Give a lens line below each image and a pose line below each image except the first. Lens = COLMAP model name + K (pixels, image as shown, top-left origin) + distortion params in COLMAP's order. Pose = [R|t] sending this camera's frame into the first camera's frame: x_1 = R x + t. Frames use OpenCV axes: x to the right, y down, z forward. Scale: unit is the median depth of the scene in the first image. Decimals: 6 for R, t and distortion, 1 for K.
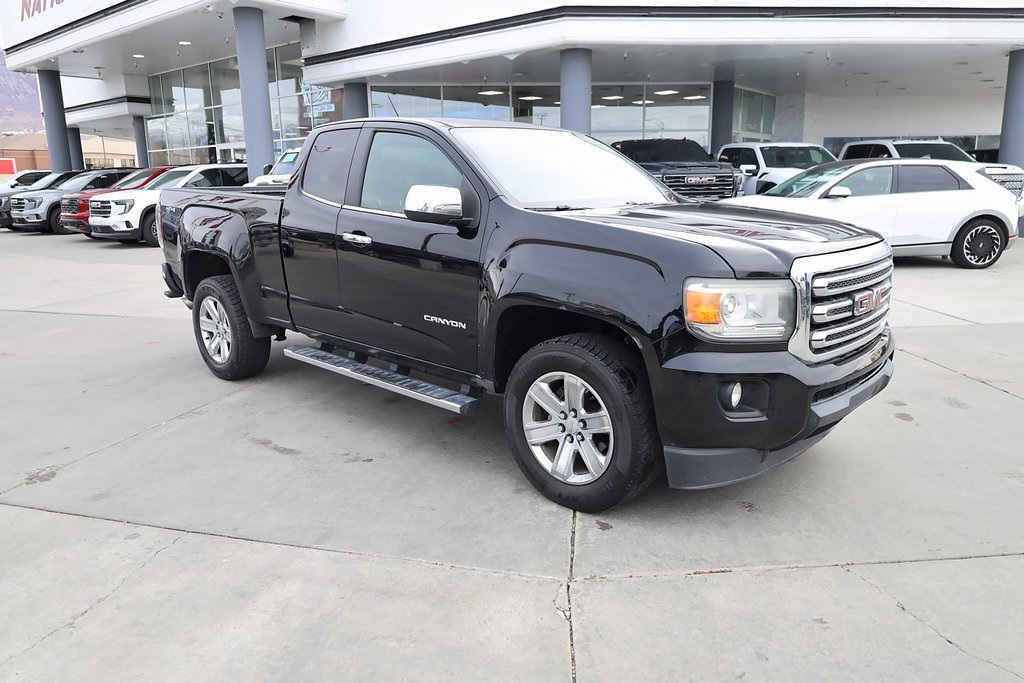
lens RADIAL K [[701.1, 0, 513.8], [0, 701.1, 345.3], [0, 0, 1]] dist [-0.011124, -0.001729]
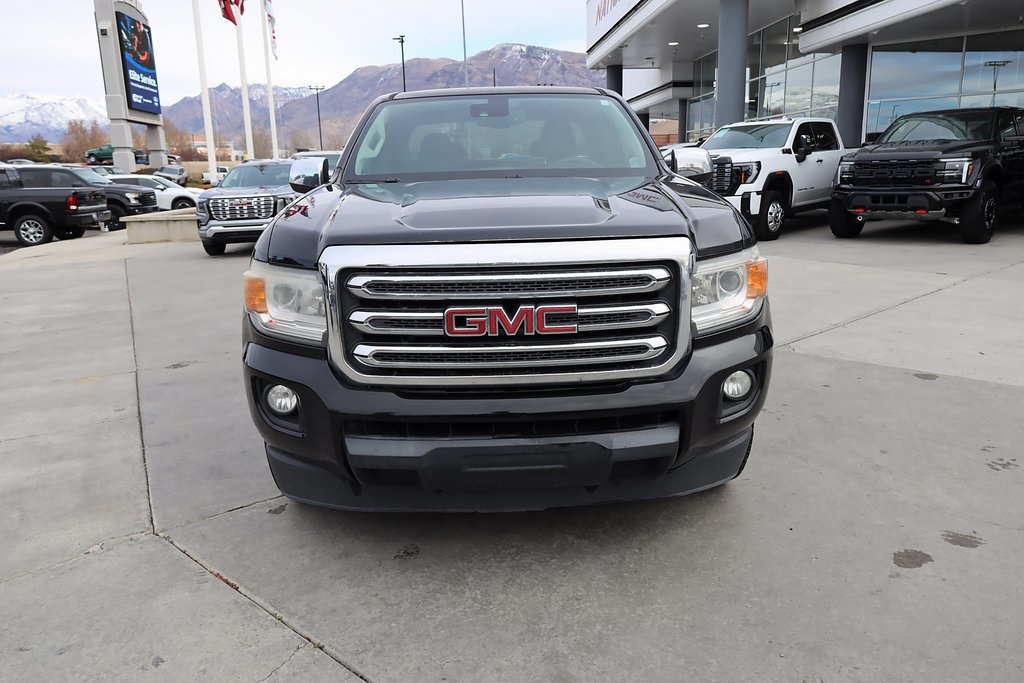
lens RADIAL K [[701.1, 0, 513.8], [0, 701.1, 345.3], [0, 0, 1]] dist [-0.011124, -0.001729]
pose [[0.706921, 0.164243, -0.687959, 0.142076], [-0.143278, 0.985752, 0.088110, -0.014342], [0.692628, 0.036282, 0.720382, 0.074578]]
